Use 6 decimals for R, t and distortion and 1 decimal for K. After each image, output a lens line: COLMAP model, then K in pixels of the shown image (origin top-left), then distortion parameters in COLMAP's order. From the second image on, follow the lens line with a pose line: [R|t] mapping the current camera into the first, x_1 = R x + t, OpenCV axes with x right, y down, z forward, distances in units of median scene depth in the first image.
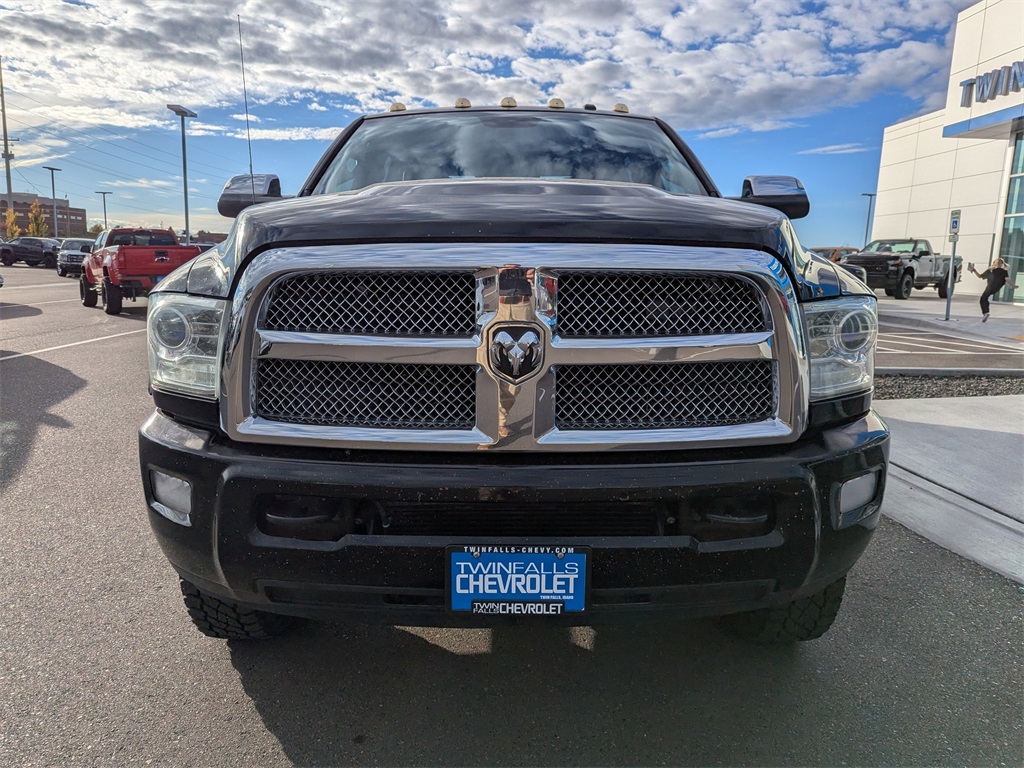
lens RADIAL K [[725.0, 0, 508.8], [0, 725.0, 376.0], [0, 0, 1]] dist [0.044356, -0.032838]
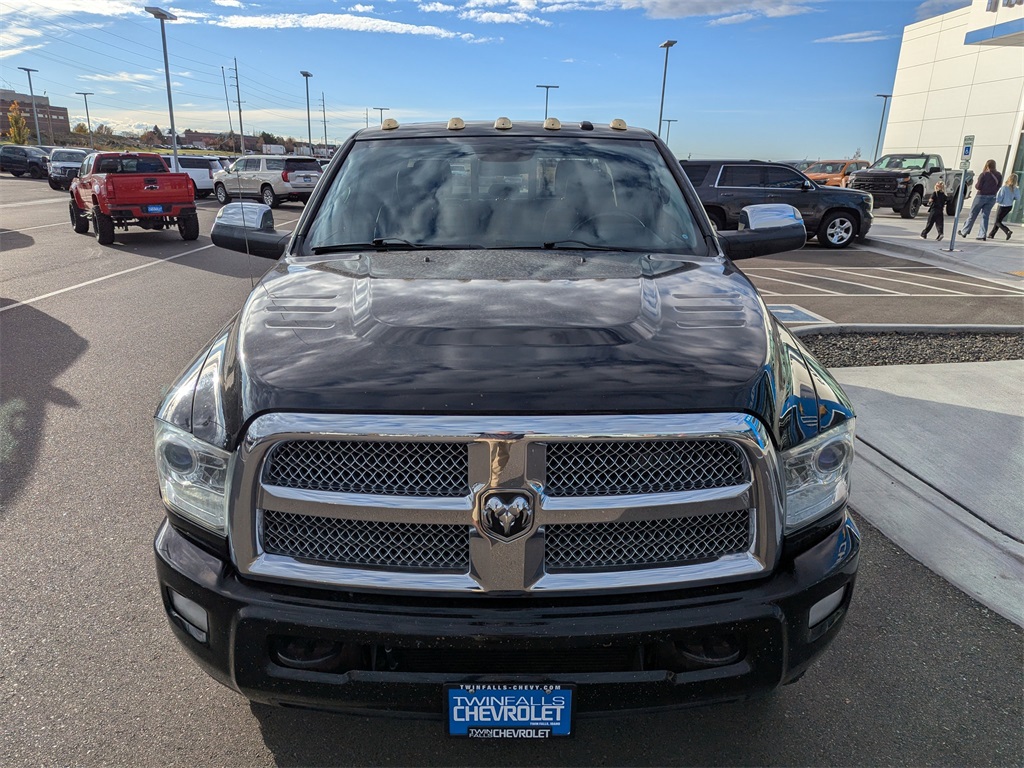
lens RADIAL K [[725.0, 0, 509.6], [0, 725.0, 381.7], [0, 0, 1]] dist [0.044356, -0.032838]
pose [[0.999995, -0.003208, 0.000545, 0.006007], [0.003103, 0.990519, 0.137342, -0.161677], [-0.000981, -0.137340, 0.990524, -0.011701]]
